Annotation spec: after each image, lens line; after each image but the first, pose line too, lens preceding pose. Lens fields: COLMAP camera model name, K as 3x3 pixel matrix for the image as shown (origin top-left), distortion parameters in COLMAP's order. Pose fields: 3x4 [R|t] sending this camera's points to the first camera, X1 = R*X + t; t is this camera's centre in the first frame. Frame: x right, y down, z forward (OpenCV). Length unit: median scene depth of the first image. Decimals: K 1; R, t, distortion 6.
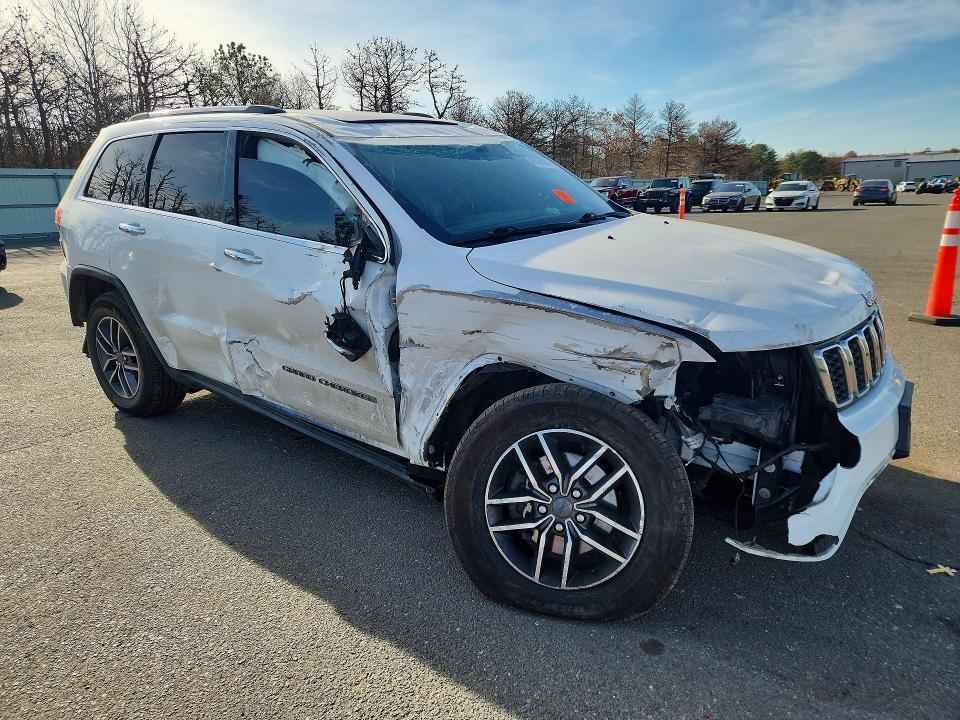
lens RADIAL K [[765.7, 0, 480.0], [0, 765.7, 360.0], [0, 0, 1]] dist [0.008998, 0.010439]
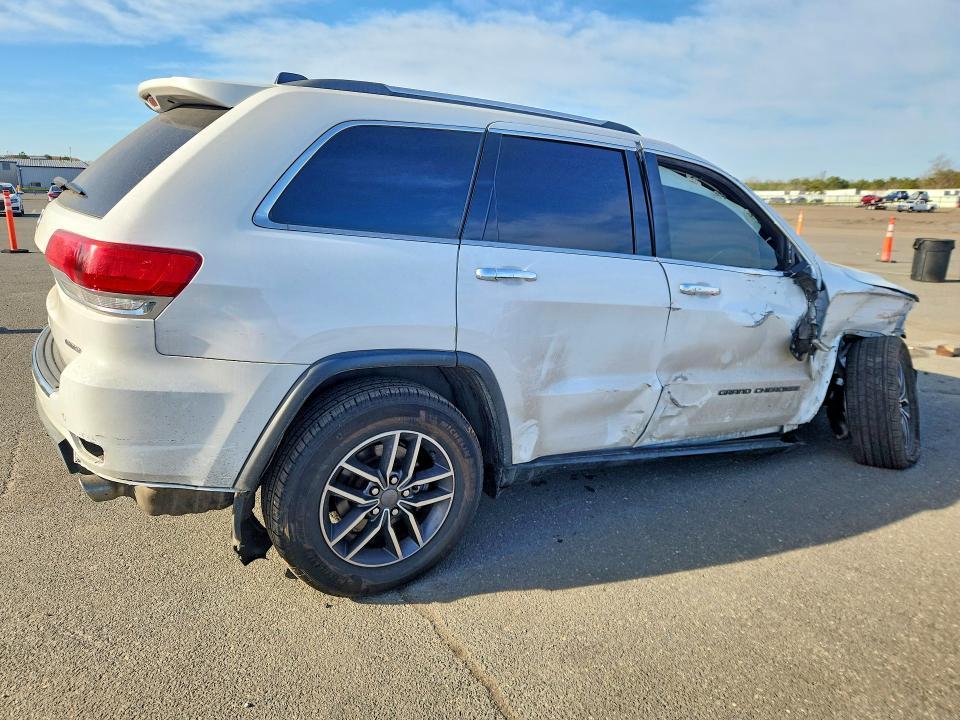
lens RADIAL K [[765.7, 0, 480.0], [0, 765.7, 360.0], [0, 0, 1]] dist [0.008998, 0.010439]
pose [[0.258503, -0.177298, 0.949601, -1.256739], [0.174994, 0.975344, 0.134467, -0.218506], [-0.950028, 0.131414, 0.283155, 0.969365]]
